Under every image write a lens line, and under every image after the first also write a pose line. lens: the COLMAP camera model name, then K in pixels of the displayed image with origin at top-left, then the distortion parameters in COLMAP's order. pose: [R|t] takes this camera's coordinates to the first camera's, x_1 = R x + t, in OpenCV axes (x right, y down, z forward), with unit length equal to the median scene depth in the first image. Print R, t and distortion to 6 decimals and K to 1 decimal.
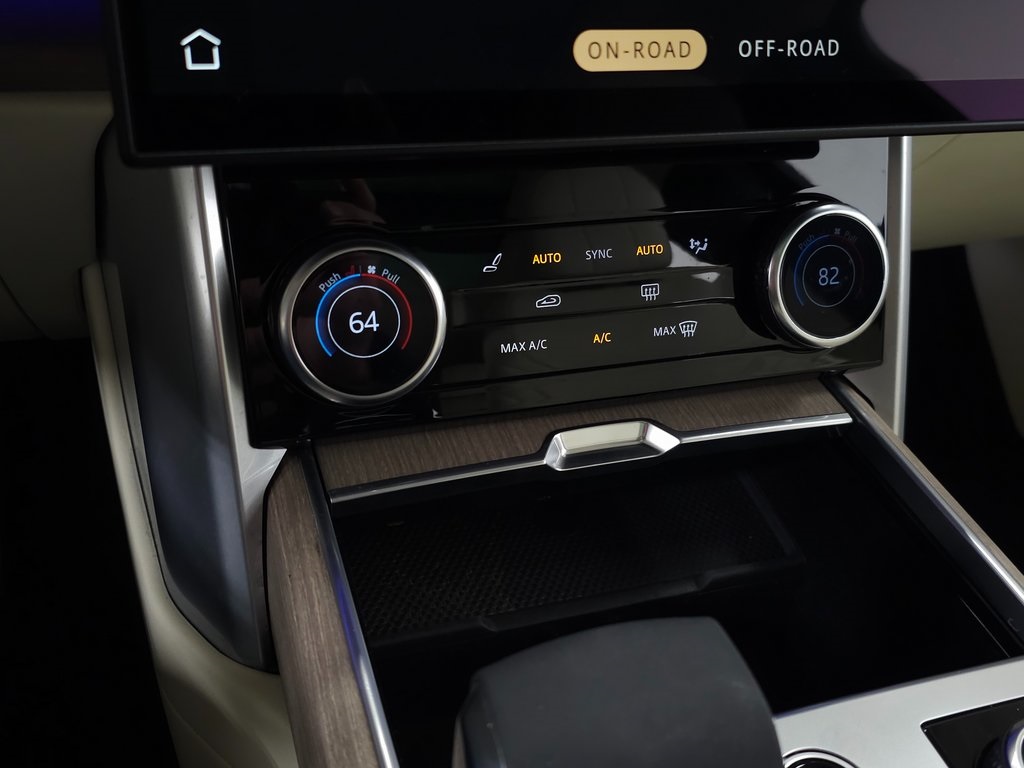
lens RADIAL K [[1033.3, 0, 518.4], [0, 1033.3, 382.6], [0, 0, 1]] dist [0.082260, -0.020337]
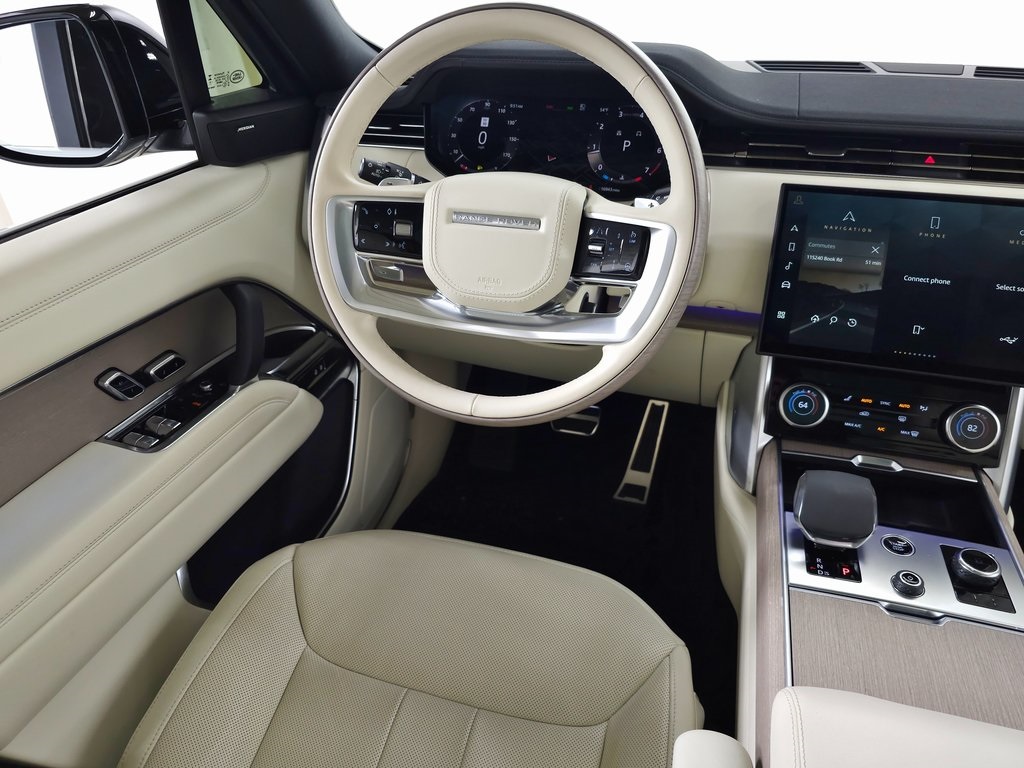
lens RADIAL K [[675.5, 0, 528.6], [0, 675.5, 386.7], [0, 0, 1]] dist [0.040077, -0.055648]
pose [[0.810085, 0.185387, -0.556232, 0.345157], [-0.280120, 0.955793, -0.089404, 0.326316], [0.515068, 0.228236, 0.826204, -1.332674]]
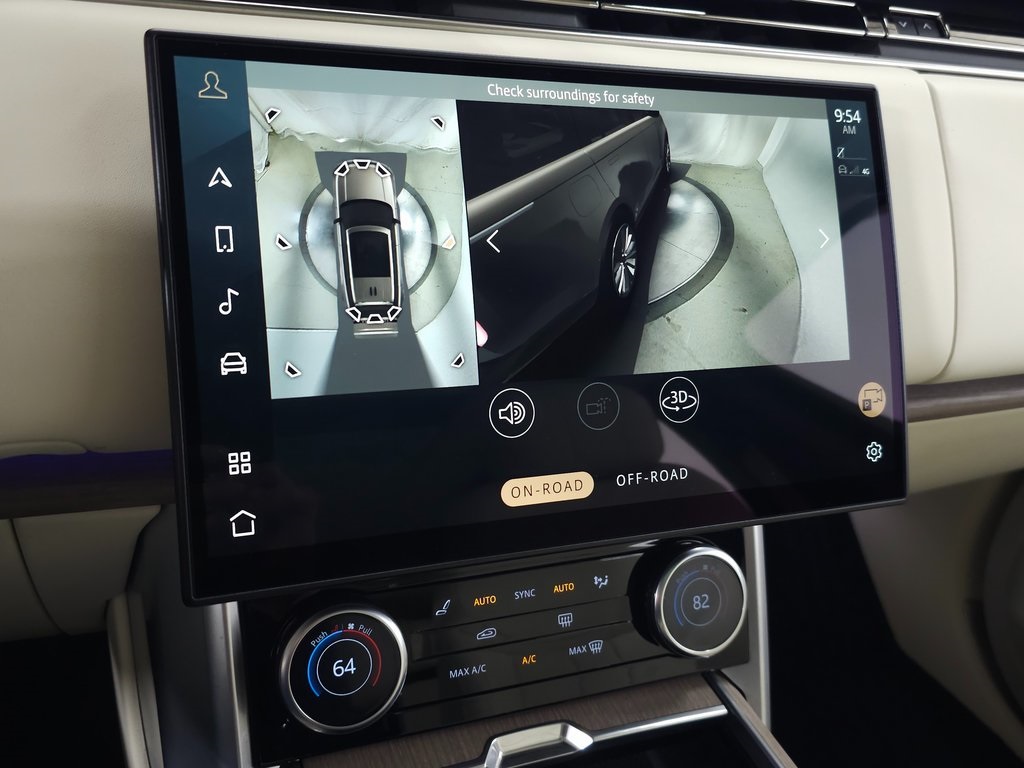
lens RADIAL K [[967.6, 0, 516.9], [0, 967.6, 389.4], [0, 0, 1]] dist [0.019519, -0.013586]
pose [[0.998222, -0.010782, 0.058621, -0.000639], [0.020775, 0.984765, -0.172643, -0.167039], [-0.055866, 0.173554, 0.983238, -0.238407]]
